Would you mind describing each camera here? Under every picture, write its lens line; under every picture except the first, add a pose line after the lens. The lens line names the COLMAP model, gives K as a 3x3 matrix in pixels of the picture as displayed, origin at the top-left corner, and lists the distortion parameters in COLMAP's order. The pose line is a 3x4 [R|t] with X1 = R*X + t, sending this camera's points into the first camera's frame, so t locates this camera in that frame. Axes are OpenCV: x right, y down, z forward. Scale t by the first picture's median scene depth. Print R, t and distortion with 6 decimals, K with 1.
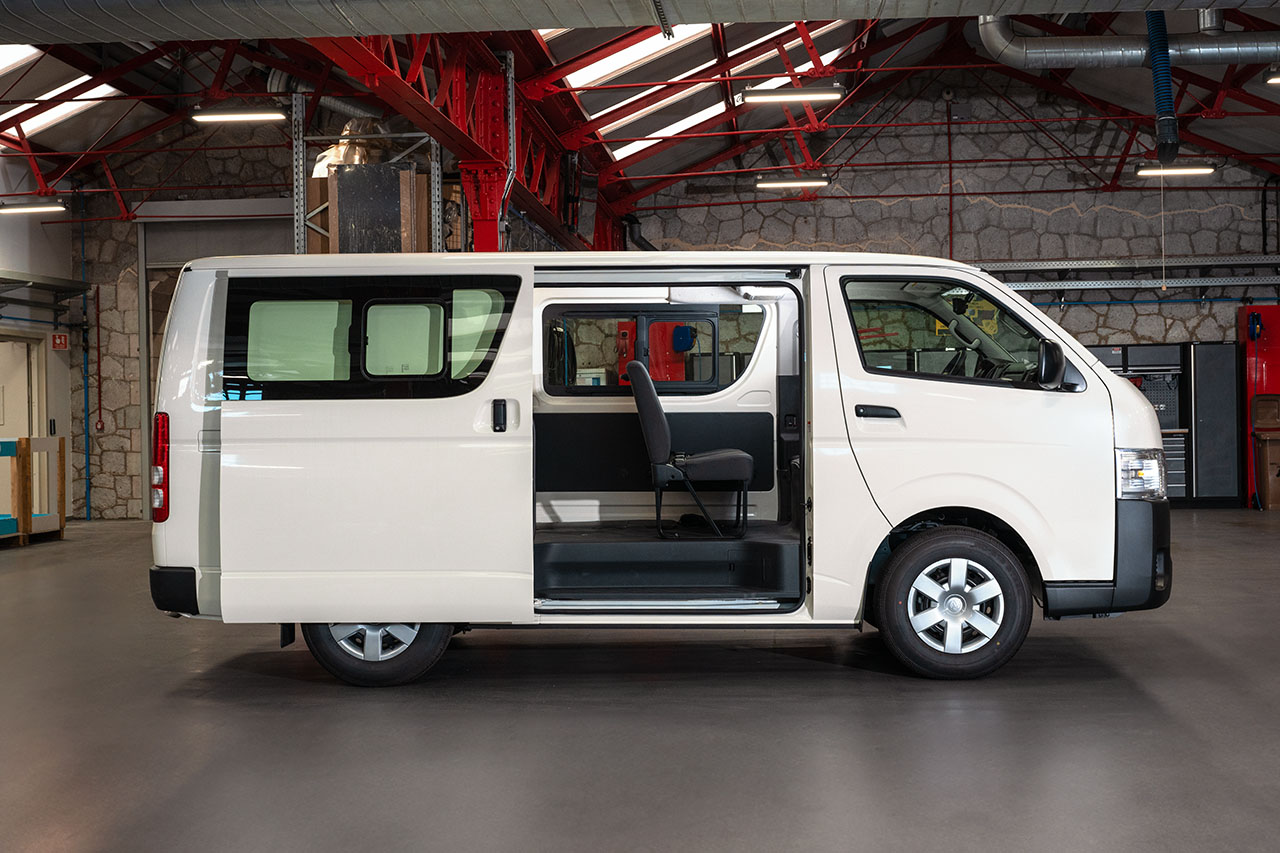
lens RADIAL K [[1640.8, 0, 640.0], [0, 1640.8, 426.5], [0, 0, 1]] dist [-0.011438, -0.014216]
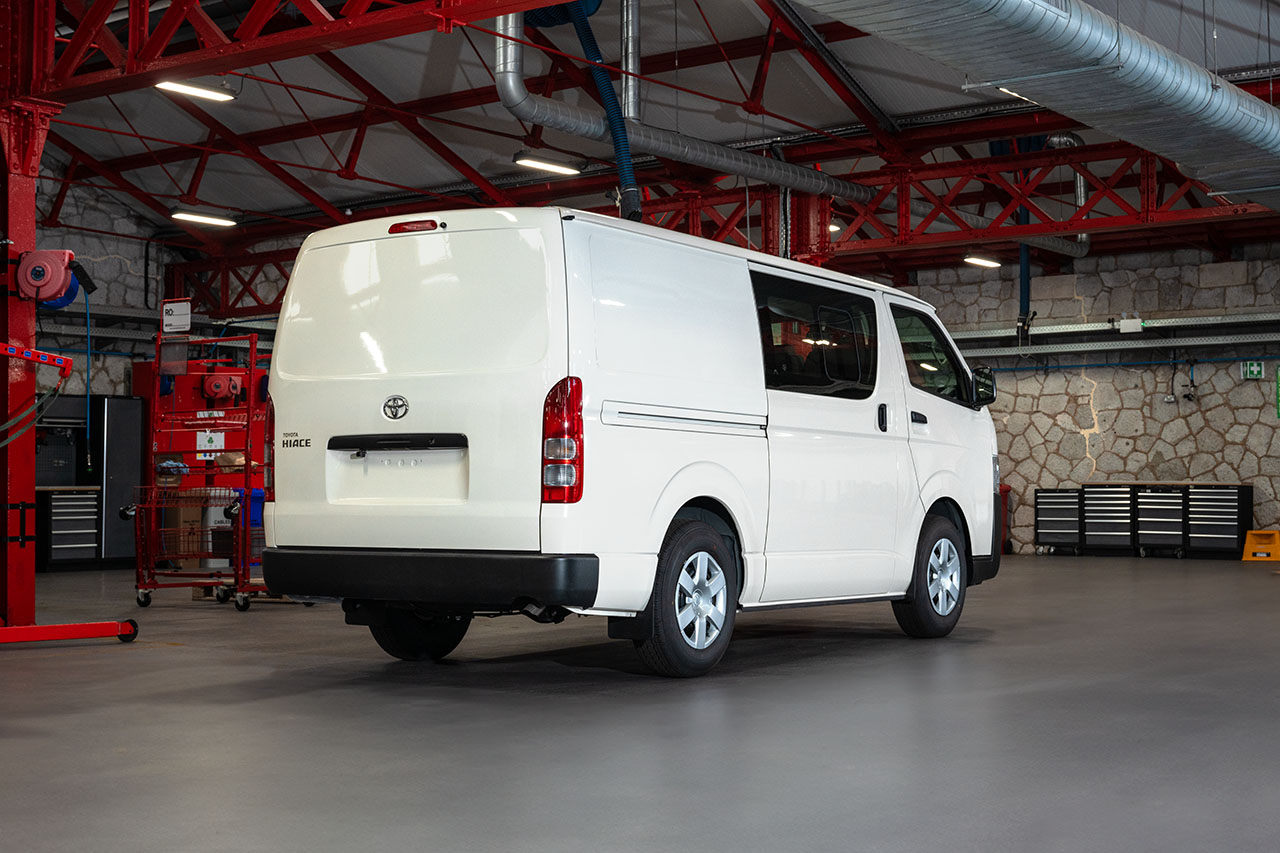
lens RADIAL K [[1855.2, 0, 640.0], [0, 1855.2, 426.5], [0, 0, 1]] dist [-0.000271, -0.012575]
pose [[0.541324, 0.045516, 0.839581, -0.399751], [0.000588, 0.998513, -0.054512, 0.025678], [-0.840814, 0.030002, 0.540492, 0.154957]]
